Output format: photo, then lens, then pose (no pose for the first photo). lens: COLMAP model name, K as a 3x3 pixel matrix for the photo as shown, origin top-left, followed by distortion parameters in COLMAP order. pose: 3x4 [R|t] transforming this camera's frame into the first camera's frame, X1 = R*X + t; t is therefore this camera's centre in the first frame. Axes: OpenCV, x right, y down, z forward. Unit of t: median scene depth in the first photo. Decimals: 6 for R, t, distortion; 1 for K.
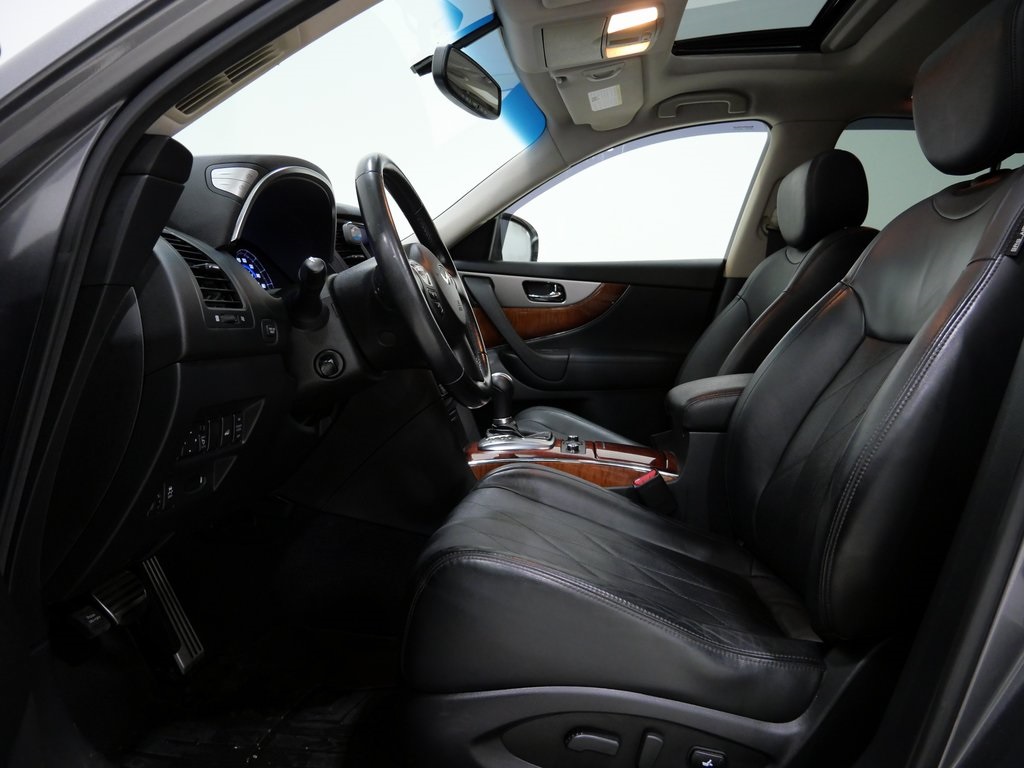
lens RADIAL K [[750.7, 0, 512.8], [0, 750.7, 382.2], [0, 0, 1]] dist [-0.015719, 0.003103]
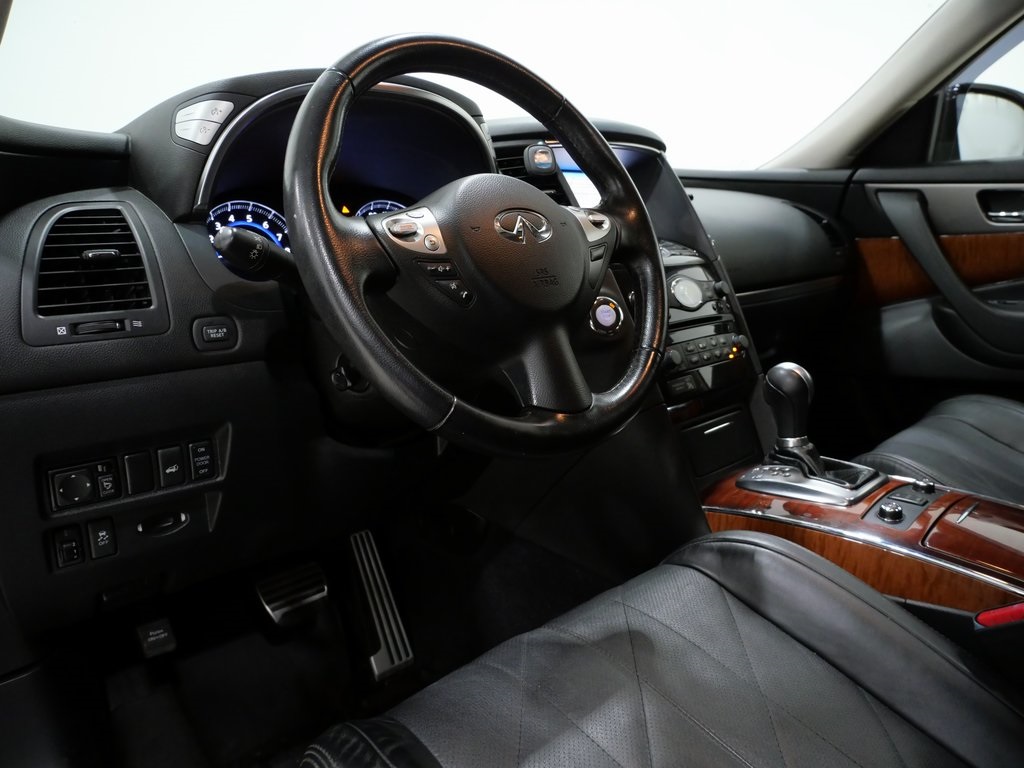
lens RADIAL K [[750.7, 0, 510.5], [0, 750.7, 386.8], [0, 0, 1]] dist [-0.015719, 0.003103]
pose [[0.747289, 0.085922, -0.658921, 0.216681], [-0.009304, 0.992861, 0.118915, -0.064258], [0.664435, -0.082733, 0.742753, 0.399508]]
